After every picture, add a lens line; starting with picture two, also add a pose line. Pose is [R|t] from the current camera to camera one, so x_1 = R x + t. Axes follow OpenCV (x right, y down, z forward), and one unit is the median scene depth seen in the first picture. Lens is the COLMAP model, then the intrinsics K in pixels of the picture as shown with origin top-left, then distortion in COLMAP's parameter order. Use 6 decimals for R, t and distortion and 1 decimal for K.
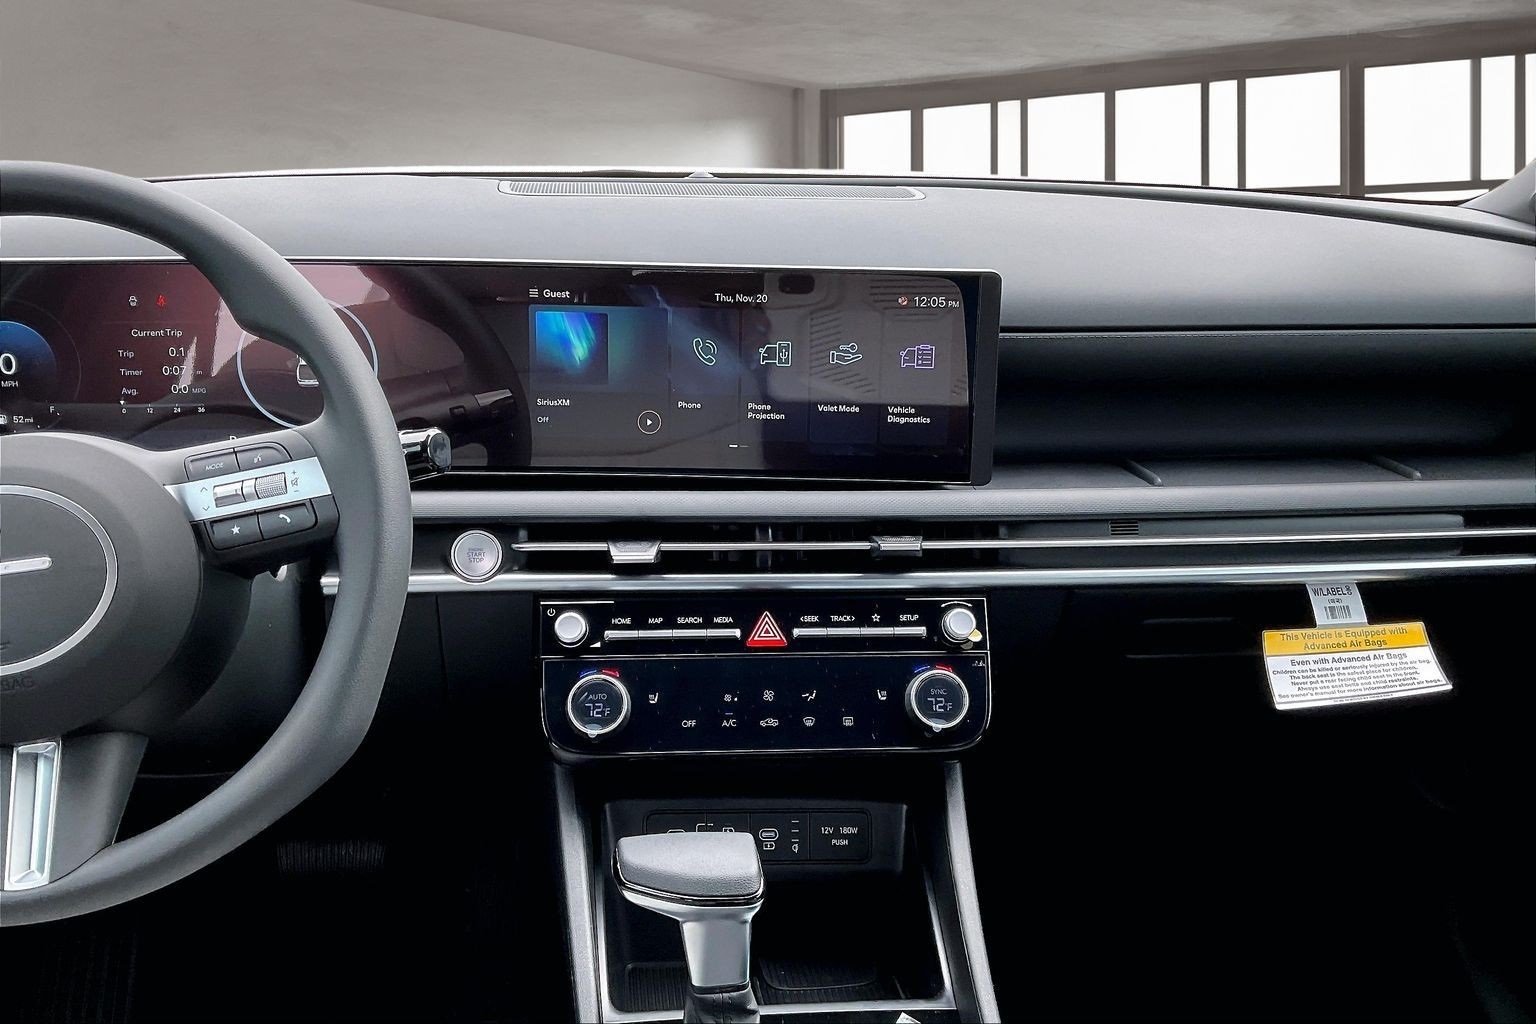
lens RADIAL K [[1235.6, 0, 768.0], [0, 1235.6, 512.0], [0, 0, 1]] dist [0.124641, -0.262688]
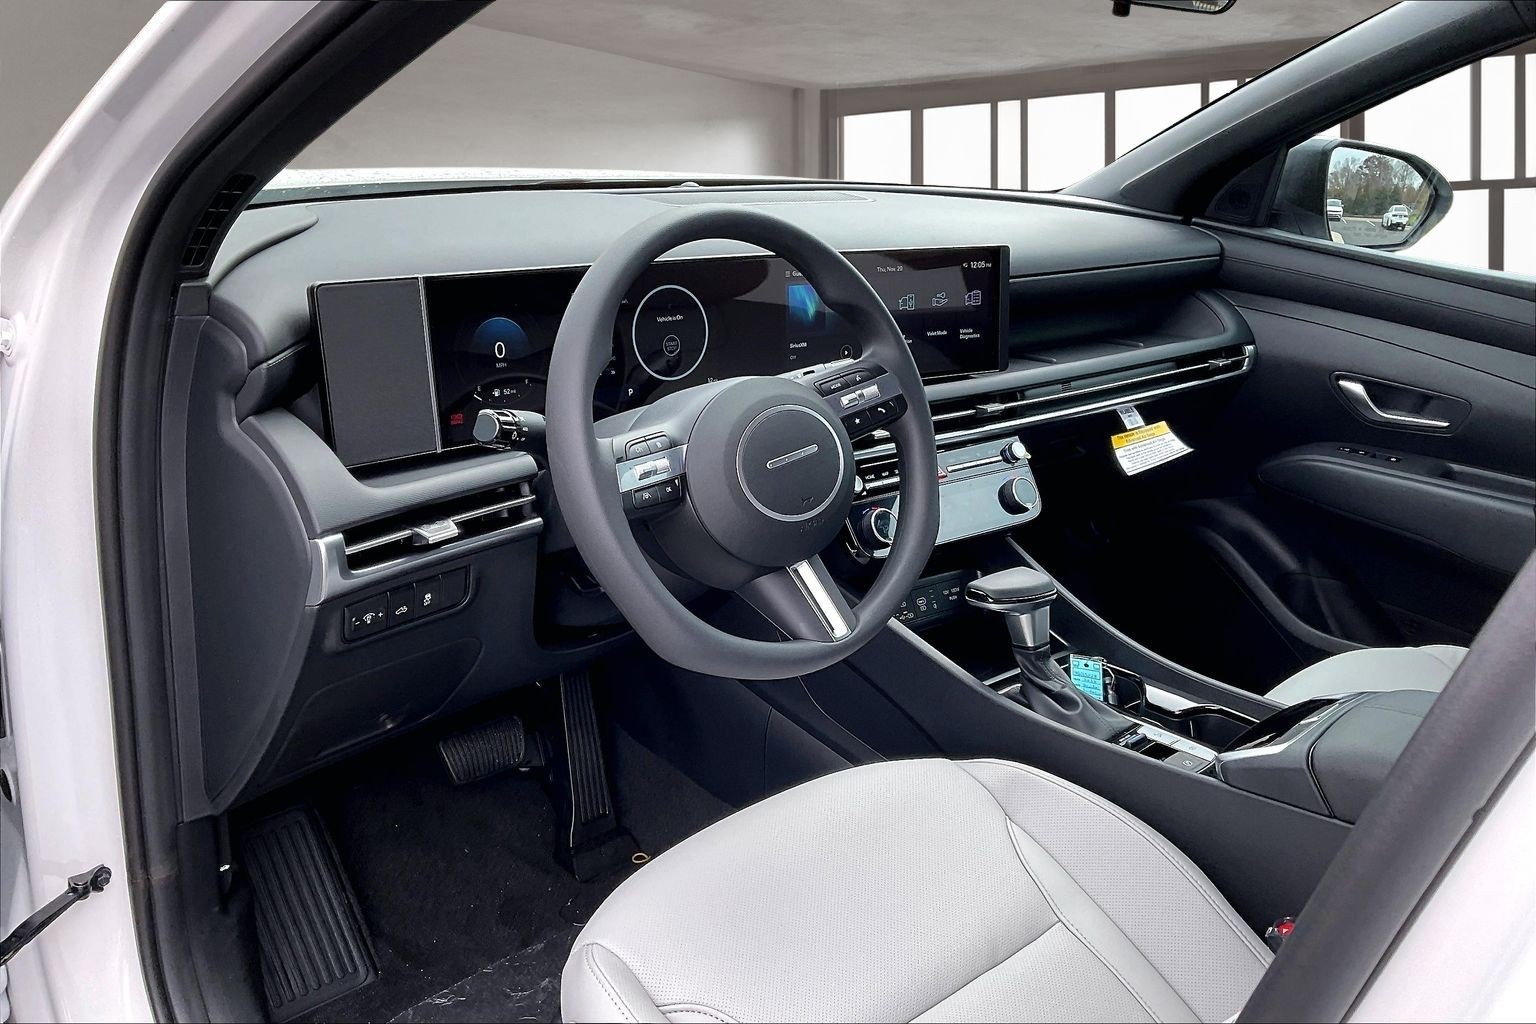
lens RADIAL K [[1235.6, 0, 768.0], [0, 1235.6, 512.0], [0, 0, 1]] dist [0.124641, -0.262688]
pose [[0.815874, -0.162991, 0.554782, -1.084378], [0.145773, 0.986438, 0.075432, -0.006454], [-0.559553, 0.019330, 0.828569, -0.234608]]
